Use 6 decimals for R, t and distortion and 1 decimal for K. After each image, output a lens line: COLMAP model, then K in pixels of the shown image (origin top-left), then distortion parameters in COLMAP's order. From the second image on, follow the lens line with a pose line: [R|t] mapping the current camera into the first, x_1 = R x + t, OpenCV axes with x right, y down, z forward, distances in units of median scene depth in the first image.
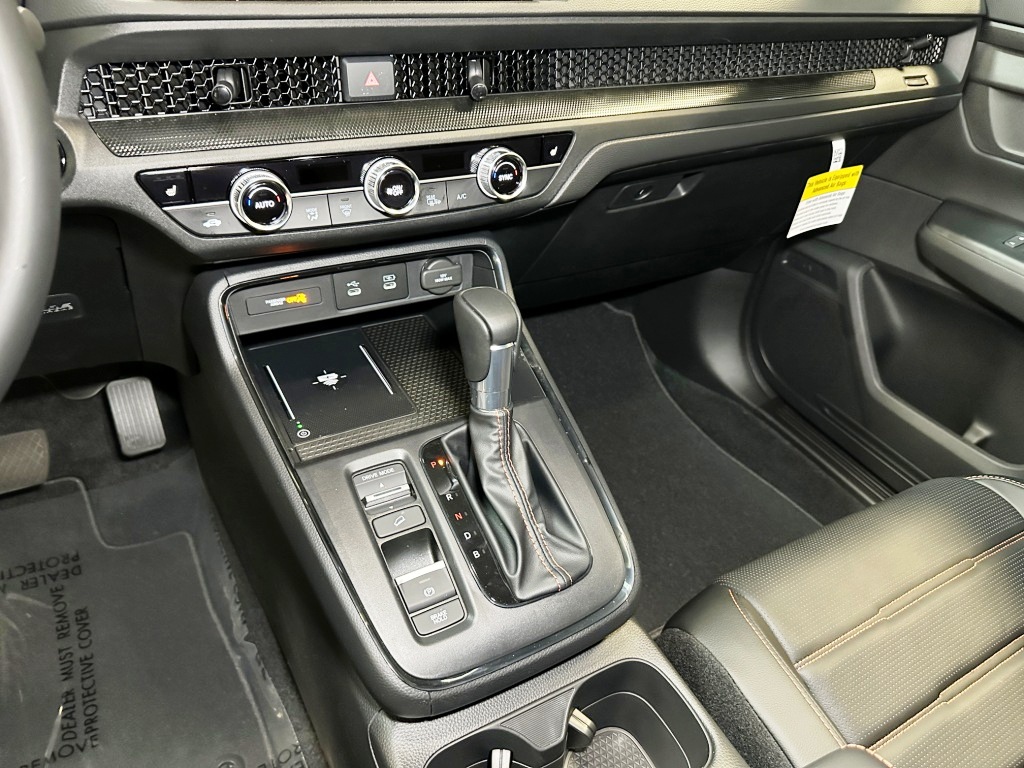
lens RADIAL K [[730.7, 0, 519.5], [0, 730.7, 386.1], [0, 0, 1]] dist [0.045916, -0.055248]
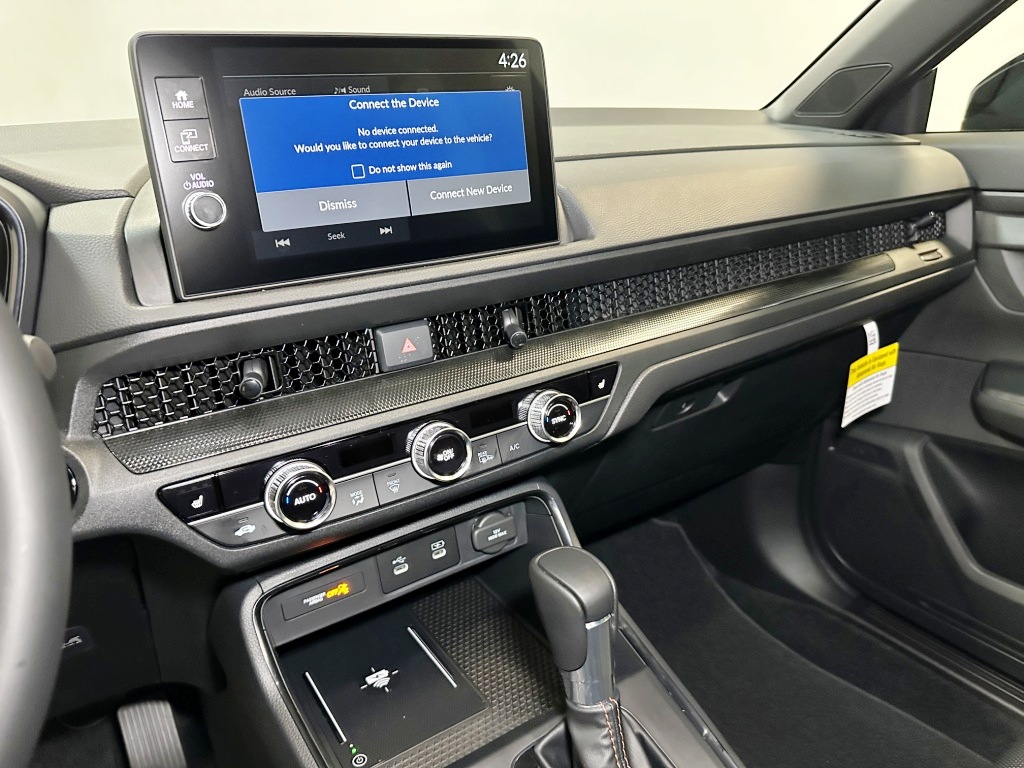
lens RADIAL K [[721.5, 0, 512.0], [0, 721.5, 384.0], [0, 0, 1]] dist [0.114825, -0.172083]
pose [[0.987843, -0.155214, 0.008673, -0.074328], [0.151147, 0.945925, -0.287021, -0.074351], [0.036346, 0.284843, 0.957885, 0.117198]]
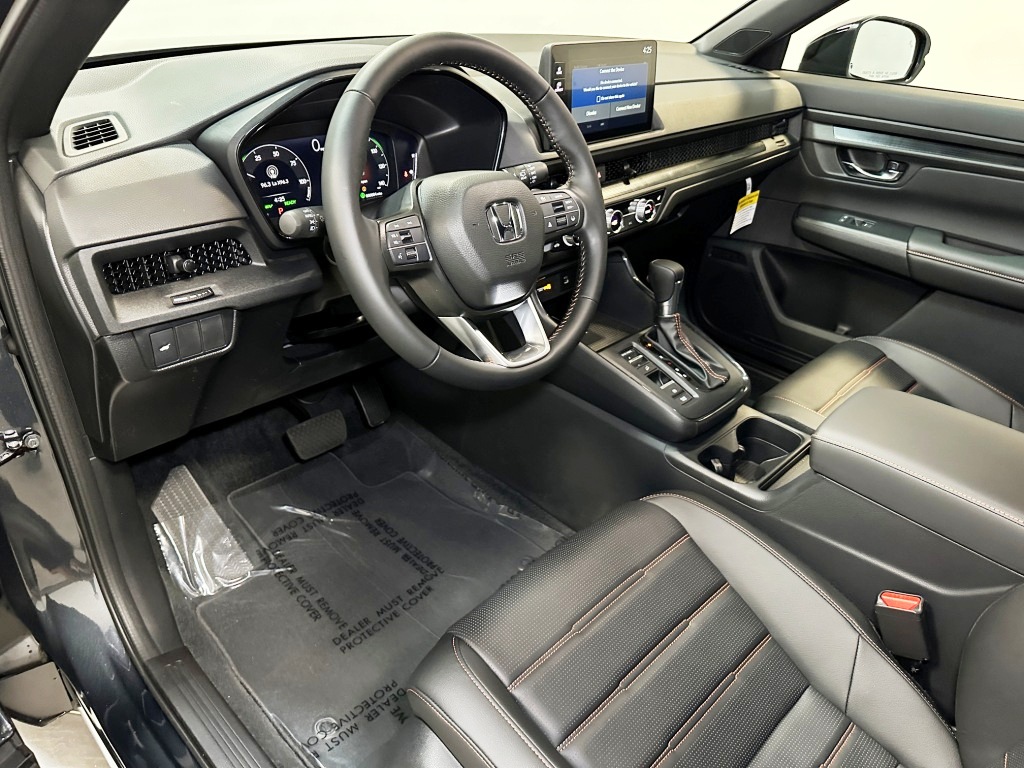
lens RADIAL K [[721.5, 0, 512.0], [0, 721.5, 384.0], [0, 0, 1]] dist [0.114825, -0.172083]
pose [[0.960543, -0.172380, 0.218271, -0.918467], [0.190537, 0.979532, -0.064908, 0.263374], [-0.202614, 0.103935, 0.973727, -0.907822]]
